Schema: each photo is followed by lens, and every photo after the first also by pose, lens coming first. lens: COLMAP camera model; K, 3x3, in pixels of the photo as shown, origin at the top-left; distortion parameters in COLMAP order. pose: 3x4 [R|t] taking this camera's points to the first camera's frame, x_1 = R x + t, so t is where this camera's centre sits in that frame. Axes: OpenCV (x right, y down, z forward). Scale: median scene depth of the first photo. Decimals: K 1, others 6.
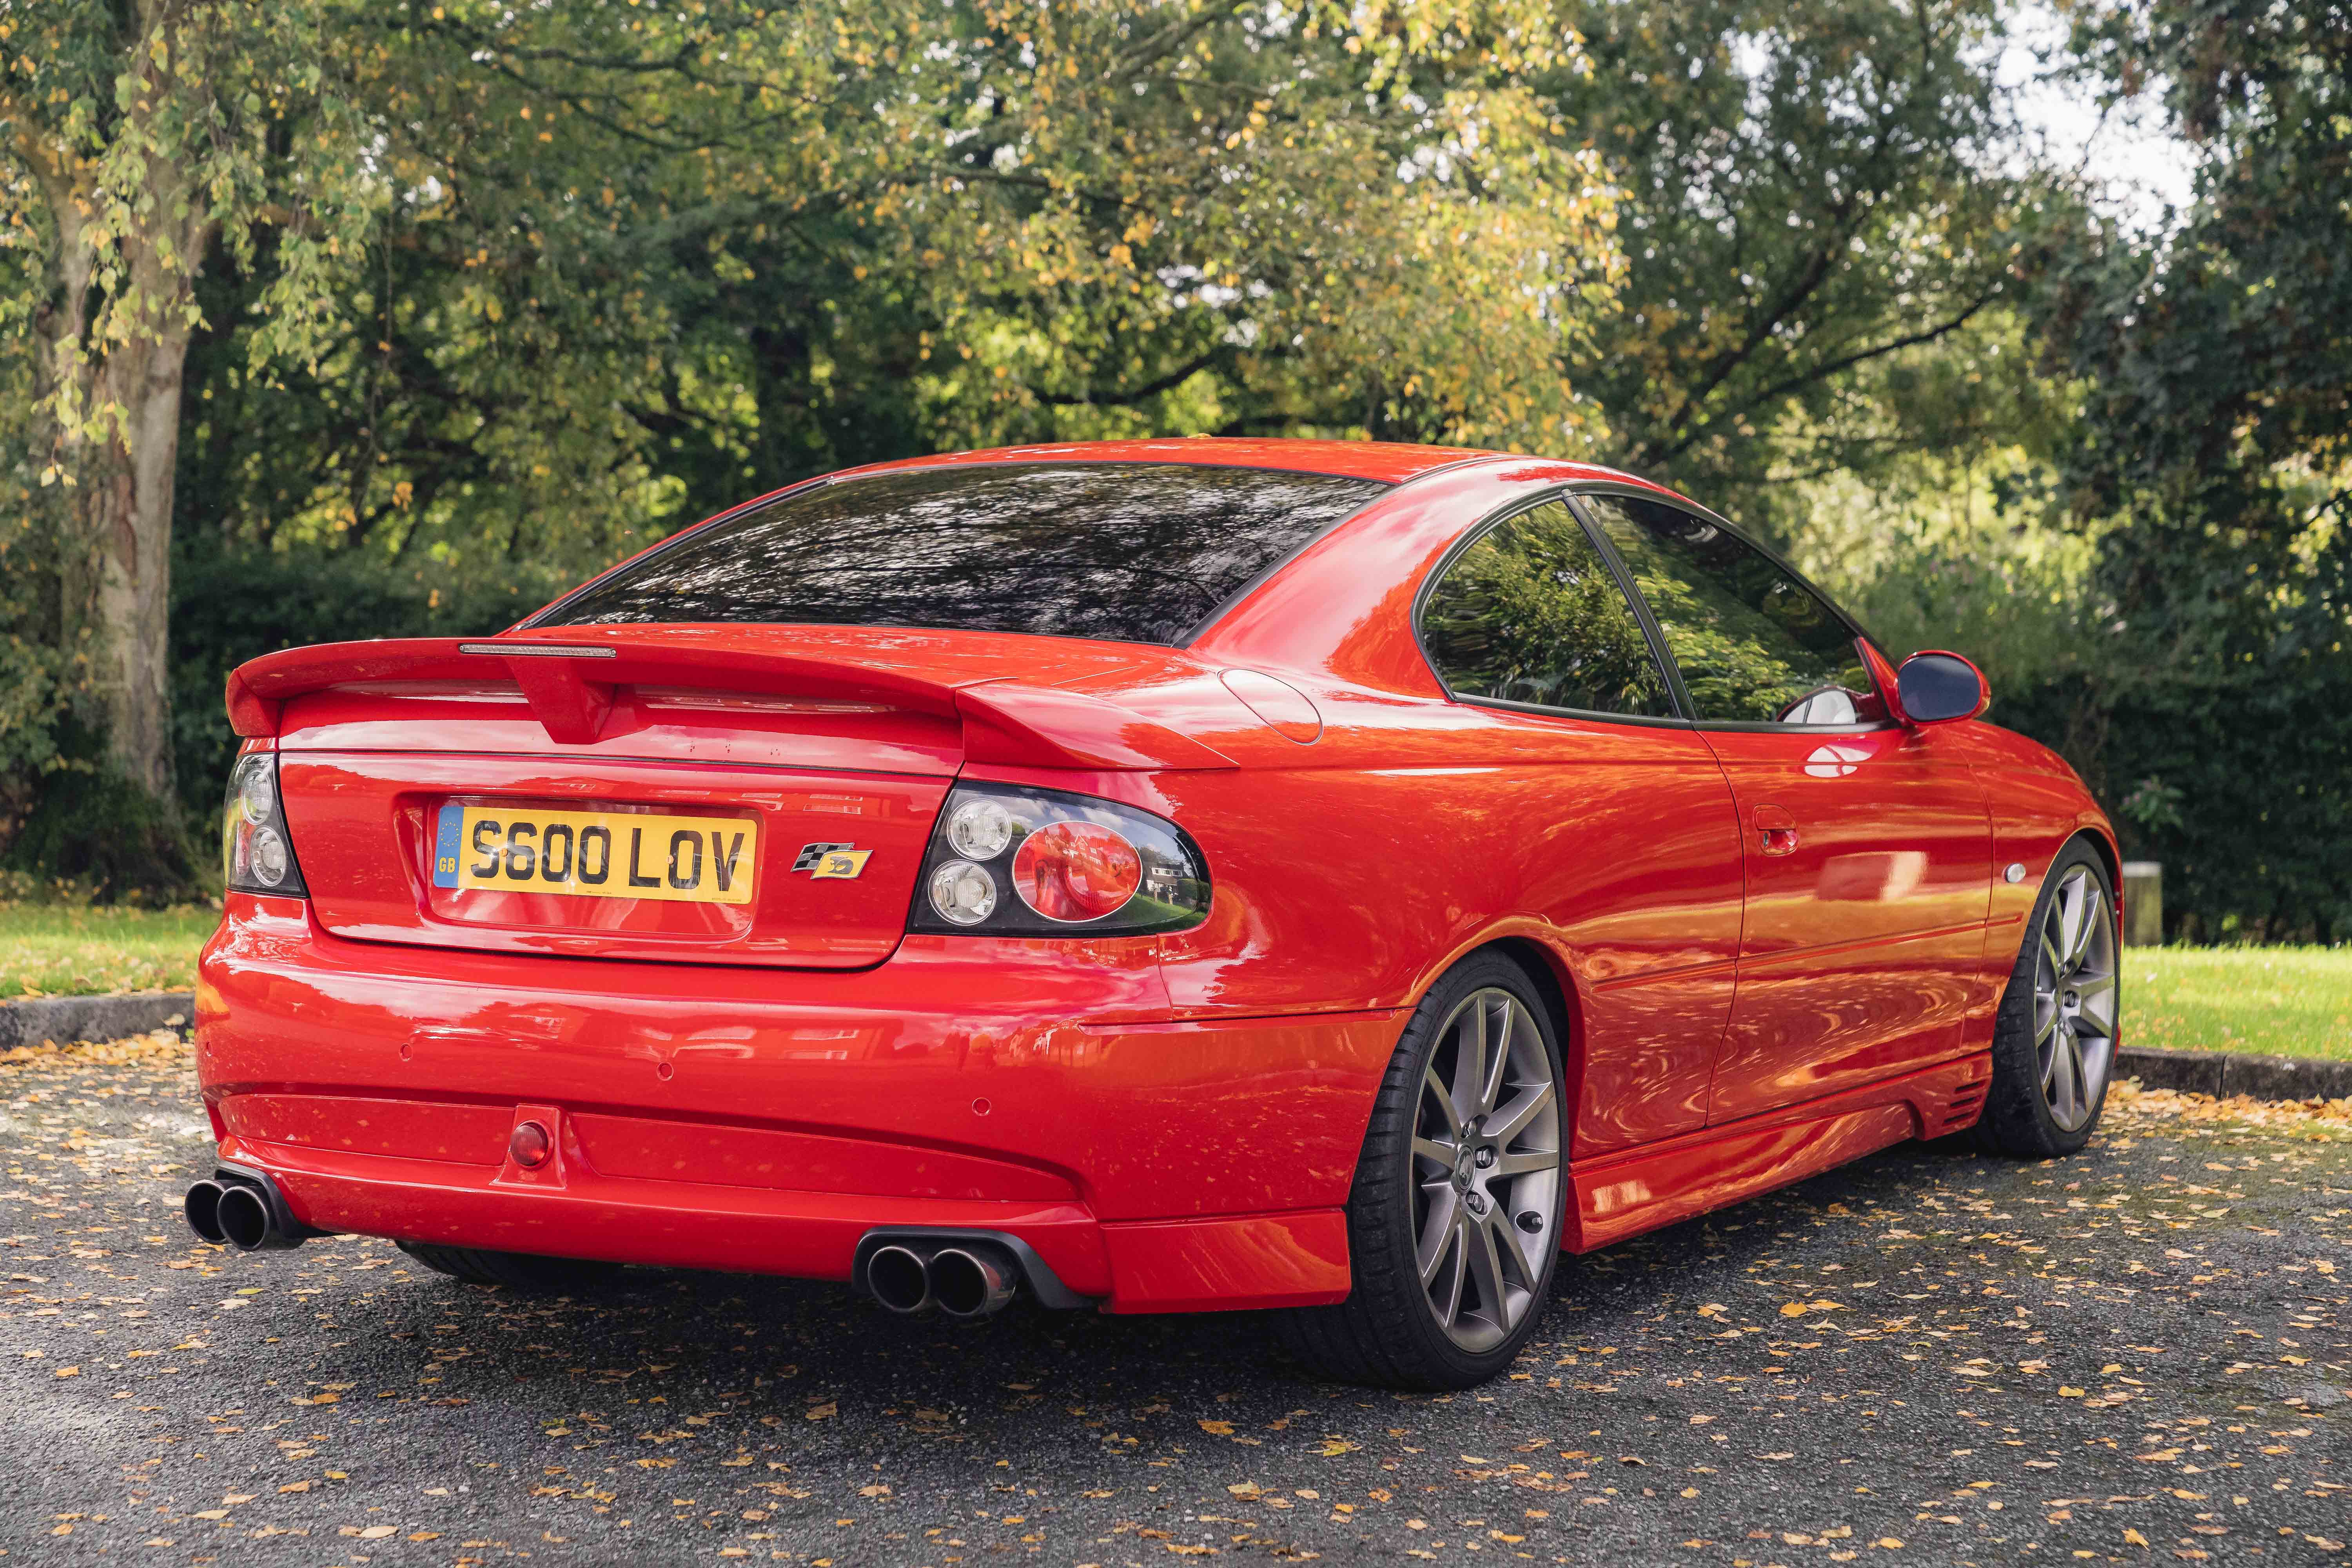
lens RADIAL K [[4678.7, 0, 1078.2], [0, 4678.7, 781.4], [0, 0, 1]] dist [0.068529, -0.082770]
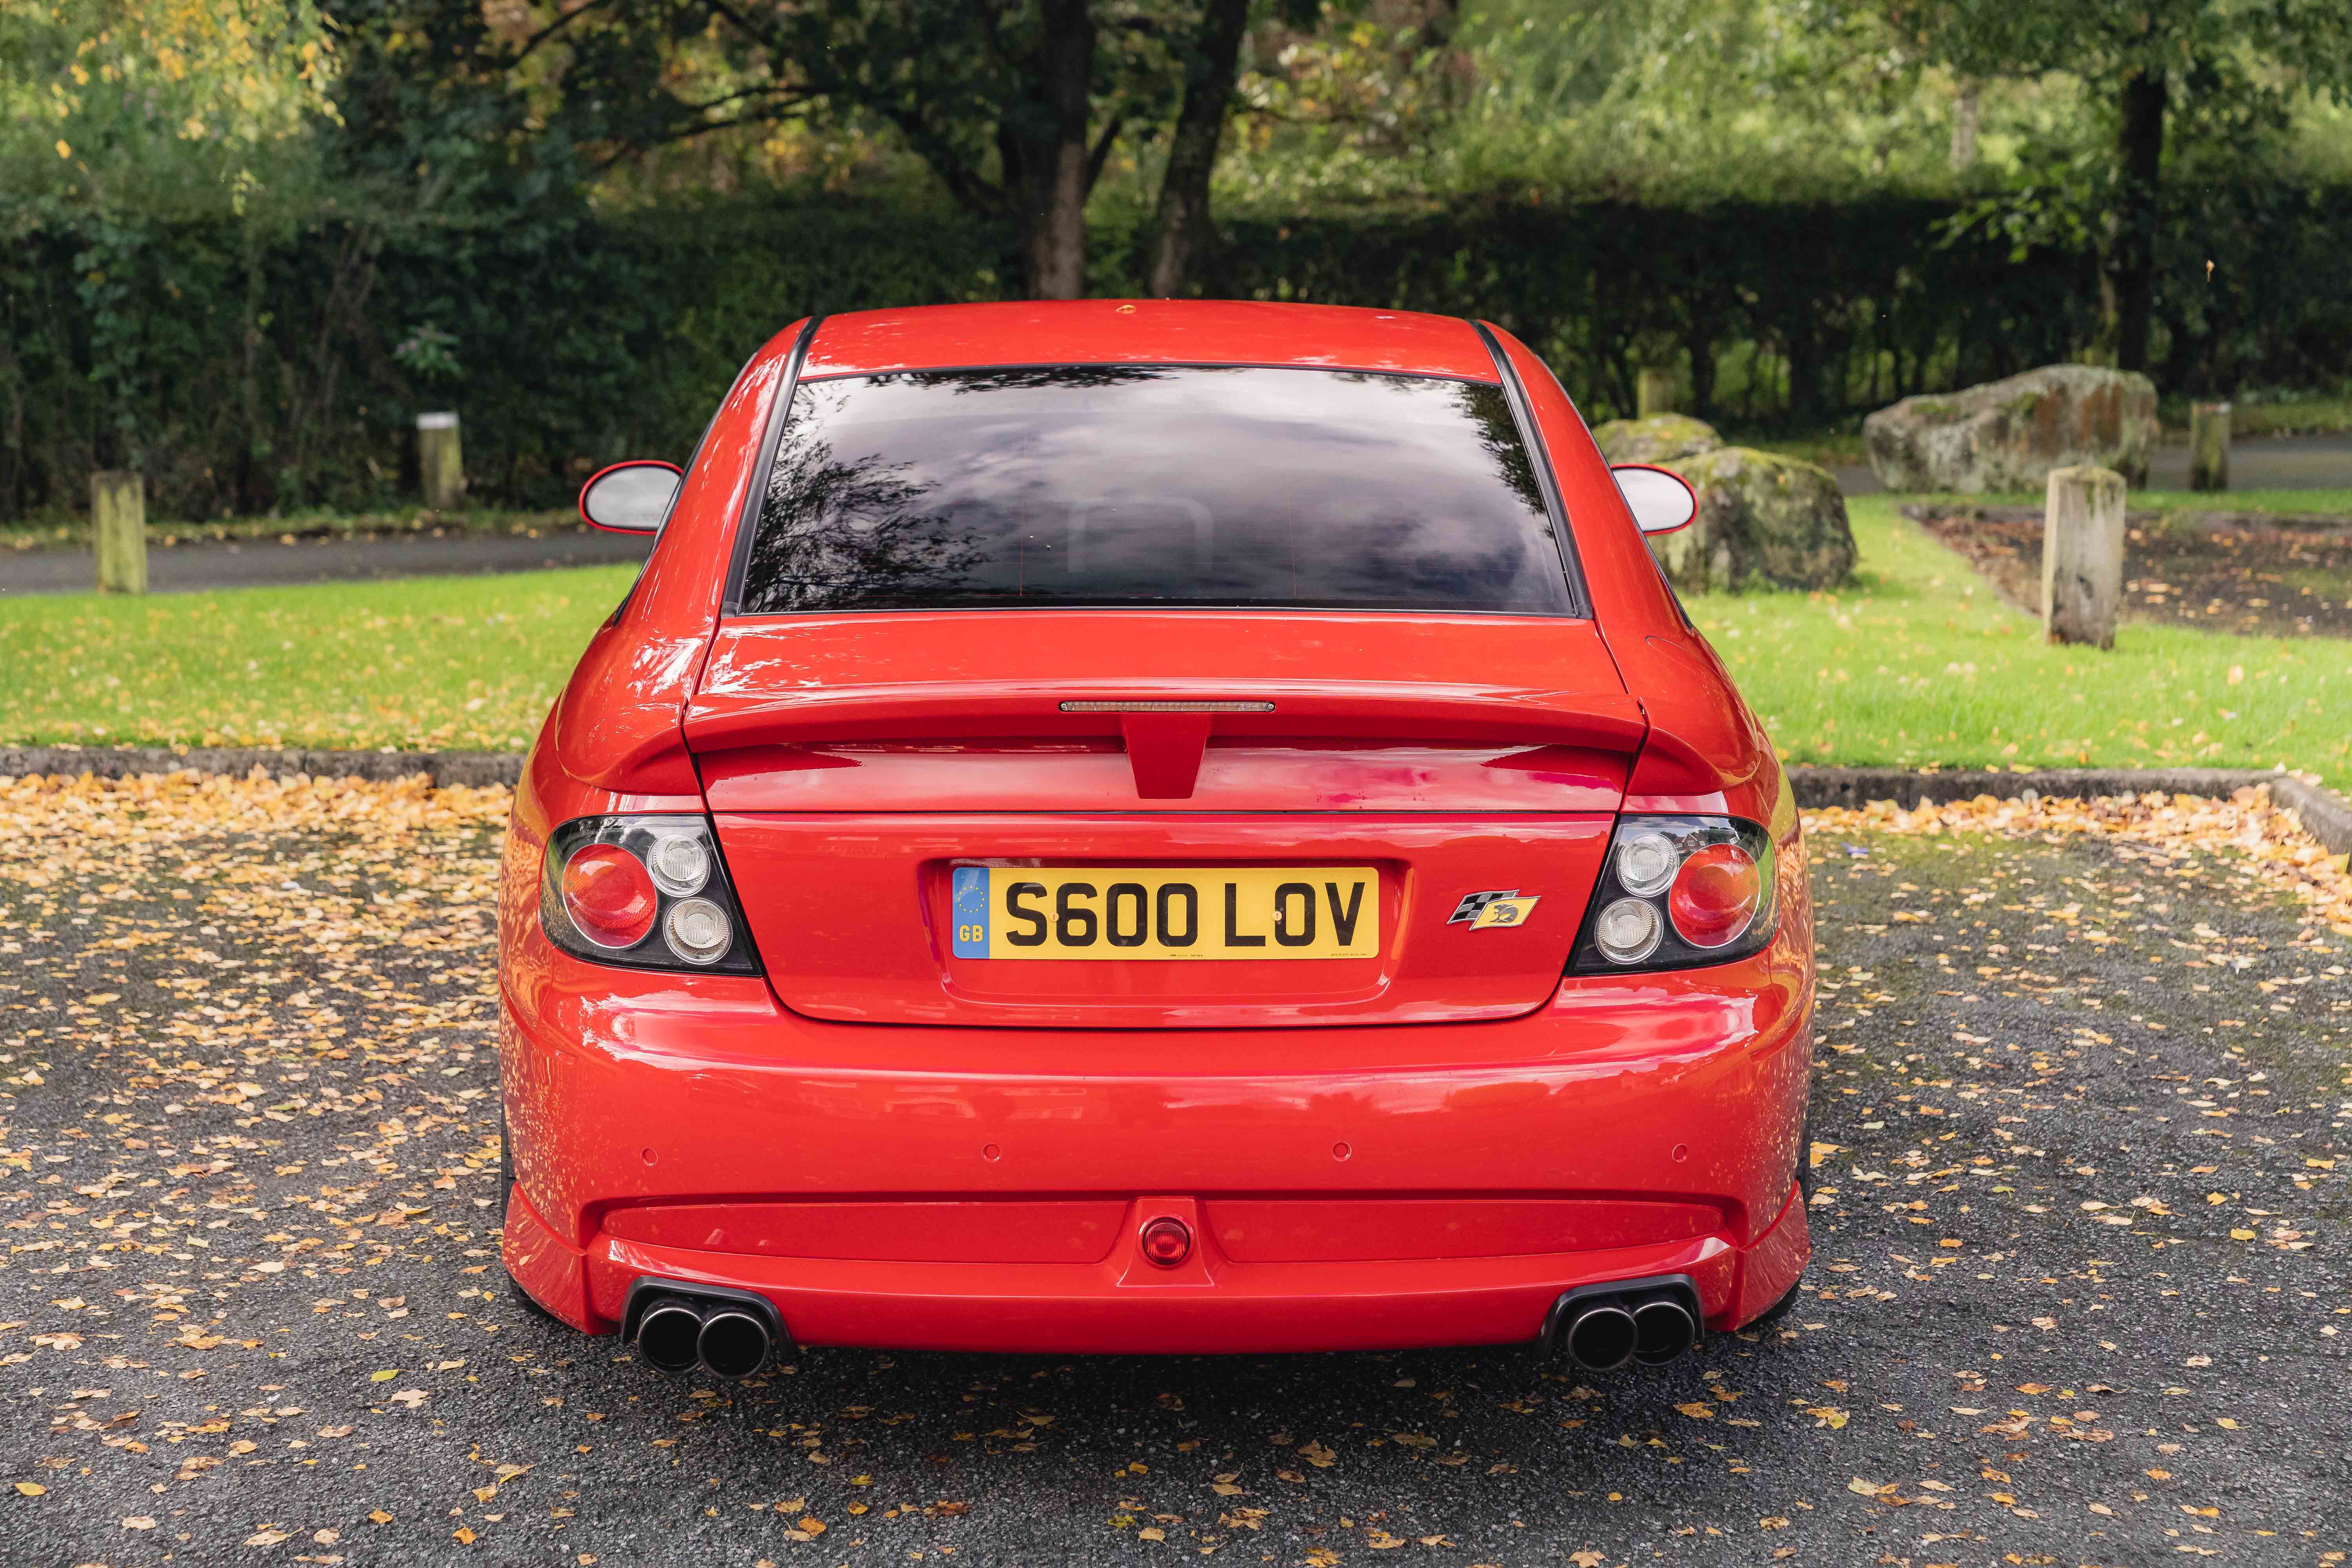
lens RADIAL K [[4736.8, 0, 1084.3], [0, 4736.8, 781.4], [0, 0, 1]] dist [0.038948, 0.145545]
pose [[0.881602, -0.102372, 0.460758, -0.529475], [0.038748, 0.988598, 0.145510, -0.141482], [-0.470401, -0.110429, 0.875516, 0.204354]]
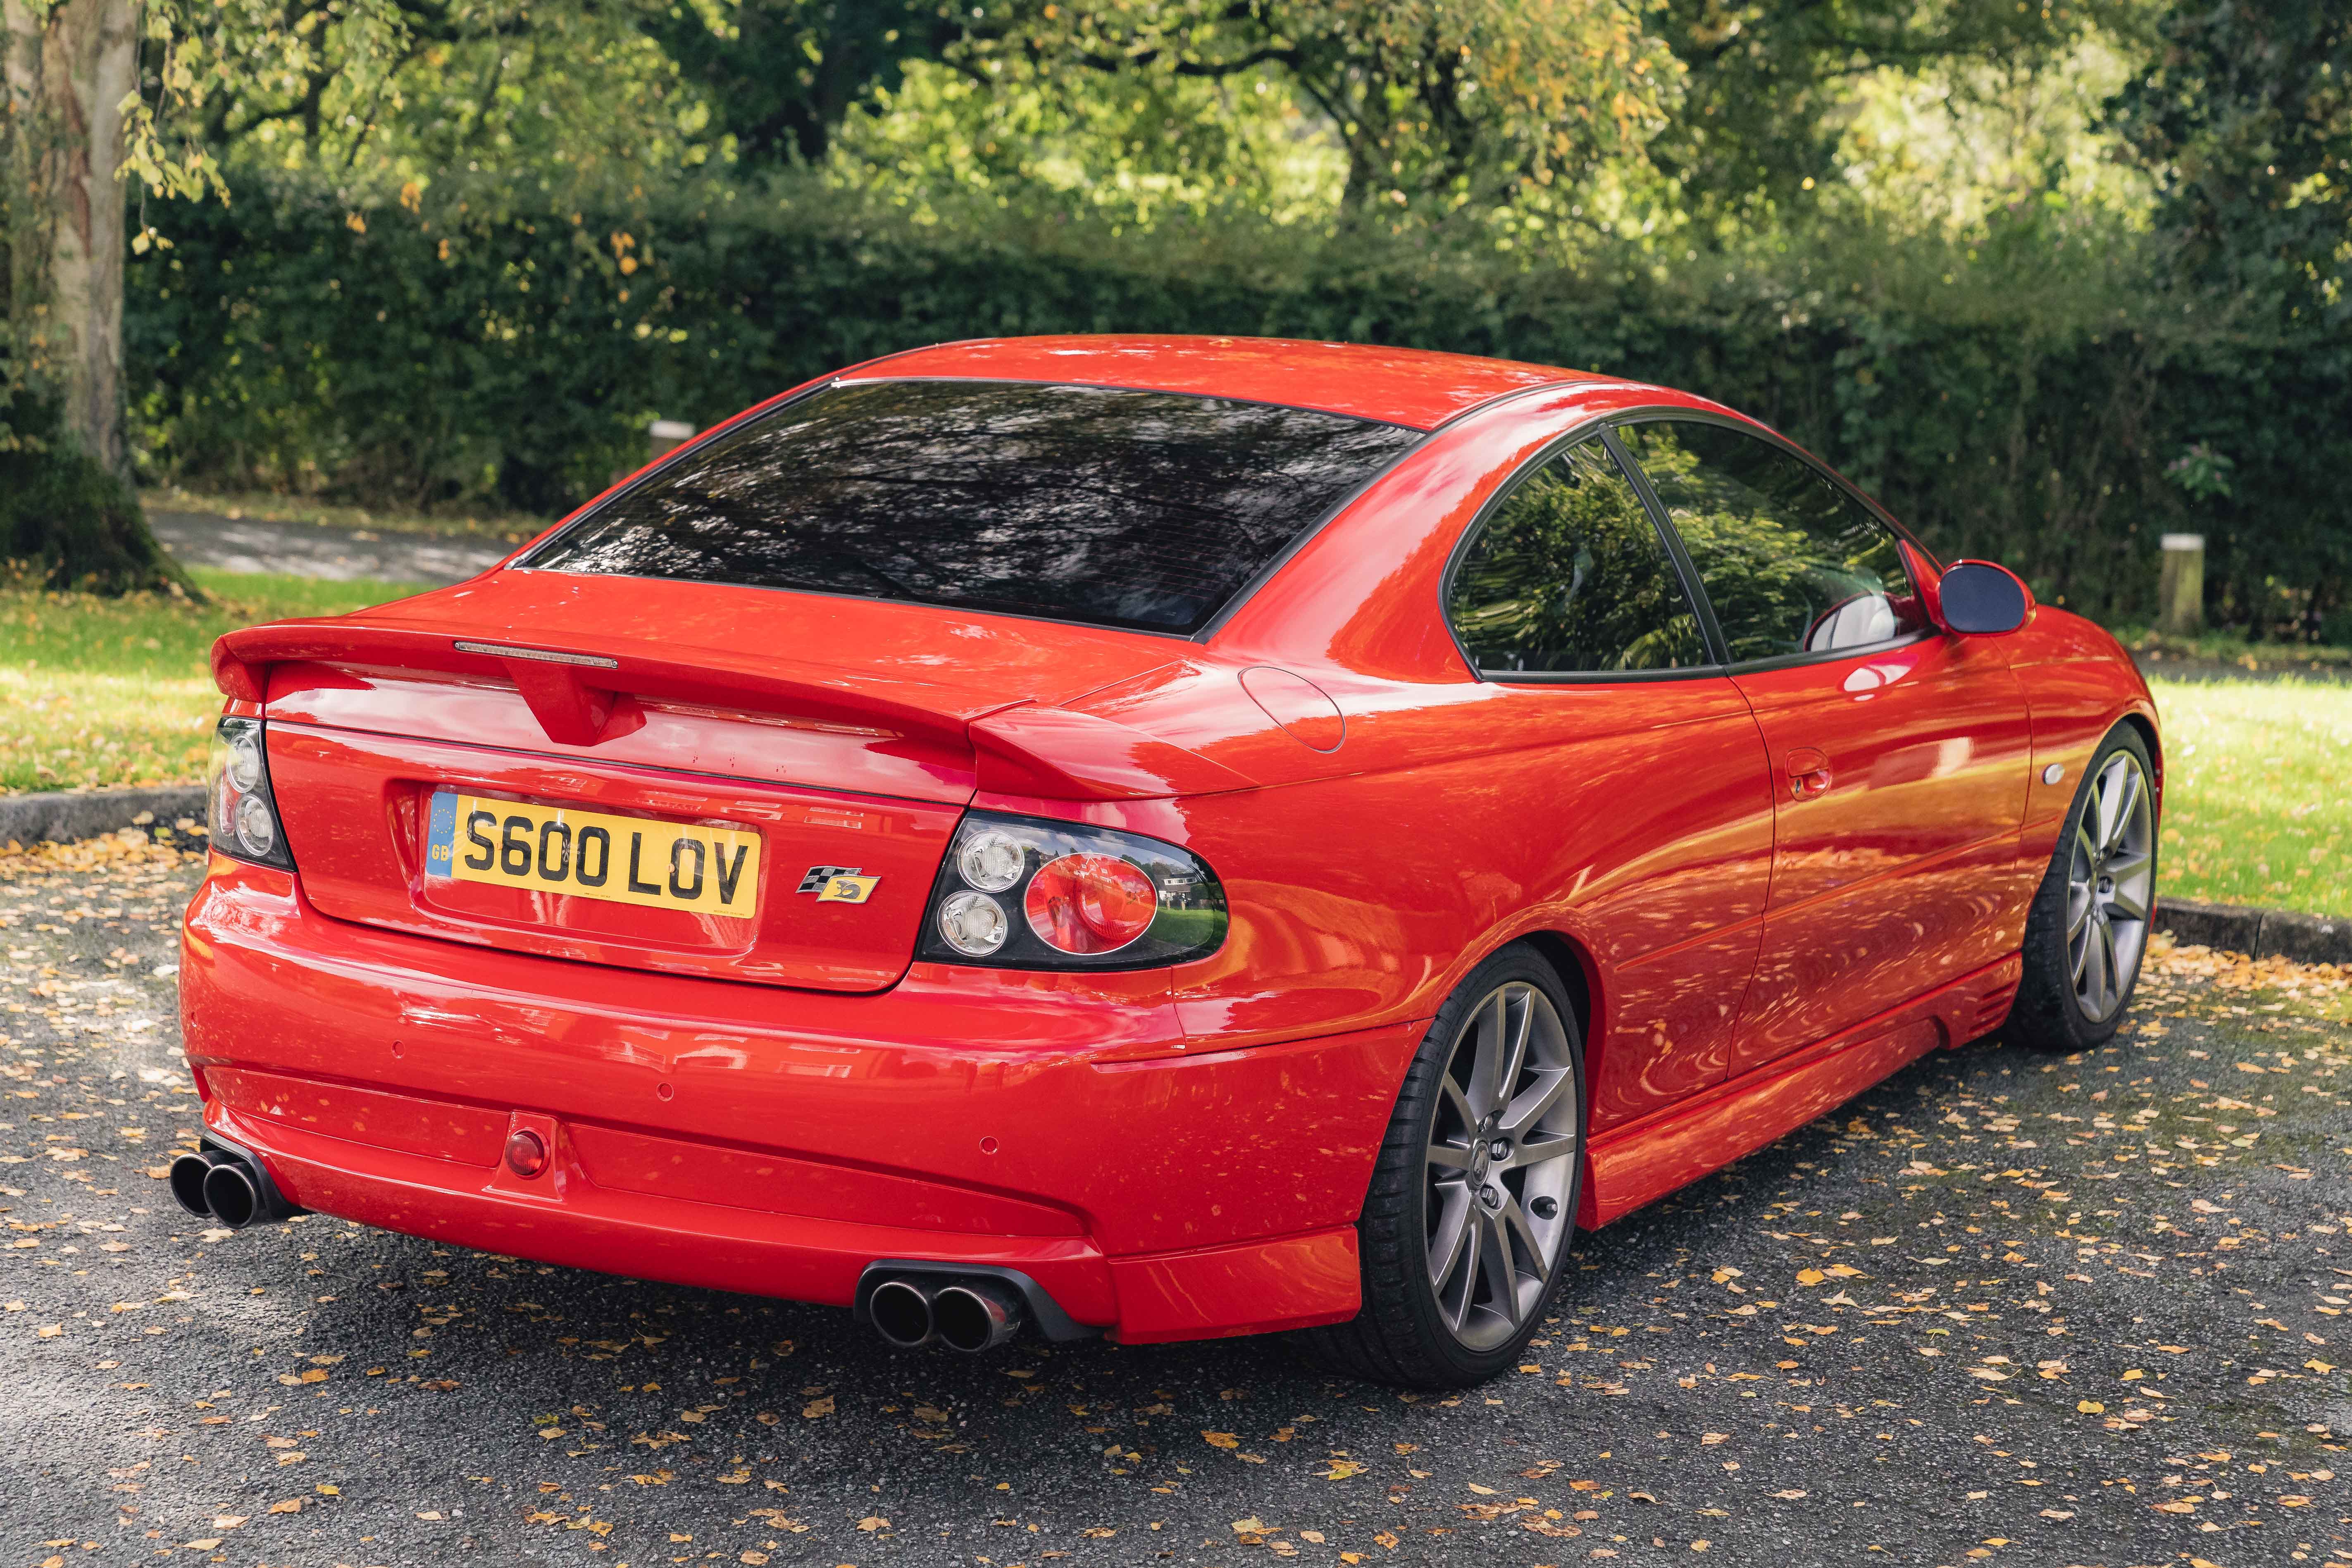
lens RADIAL K [[4902.4, 0, 1053.0], [0, 4902.4, 822.4], [0, 0, 1]] dist [0.060866, -0.026093]
pose [[0.999828, 0.018521, 0.000035, -0.007992], [-0.018394, 0.992725, 0.118989, -0.111958], [0.002169, -0.118969, 0.992896, -0.007974]]
